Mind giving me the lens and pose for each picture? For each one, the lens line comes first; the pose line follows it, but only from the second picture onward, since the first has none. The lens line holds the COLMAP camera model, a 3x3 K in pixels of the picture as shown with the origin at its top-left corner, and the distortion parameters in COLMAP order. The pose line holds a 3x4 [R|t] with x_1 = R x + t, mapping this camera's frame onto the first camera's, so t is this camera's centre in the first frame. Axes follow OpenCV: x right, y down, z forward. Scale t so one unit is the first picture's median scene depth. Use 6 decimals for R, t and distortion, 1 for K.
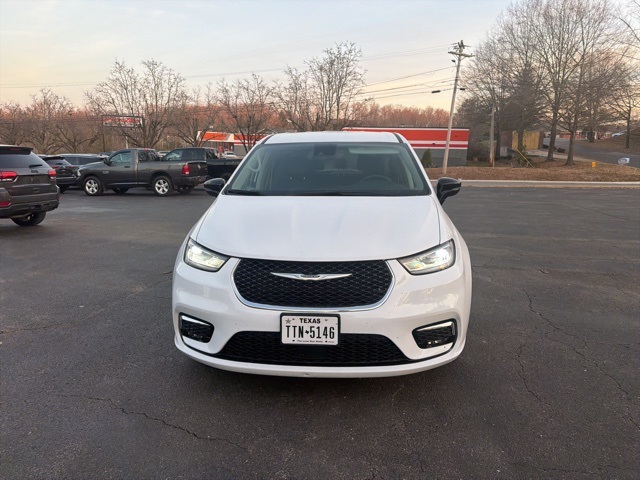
lens RADIAL K [[466.3, 0, 322.9], [0, 466.3, 227.2], [0, 0, 1]] dist [0.014384, -0.004278]
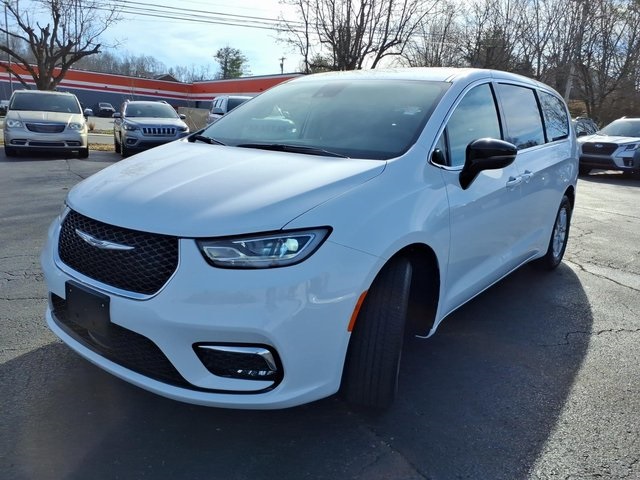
lens RADIAL K [[524.8, 0, 320.0], [0, 524.8, 240.0], [0, 0, 1]] dist [-0.000085, -0.001853]
pose [[0.835229, 0.161414, -0.525678, 0.427467], [-0.119916, 0.986406, 0.112355, -0.023035], [0.536668, -0.030805, 0.843231, 0.266327]]
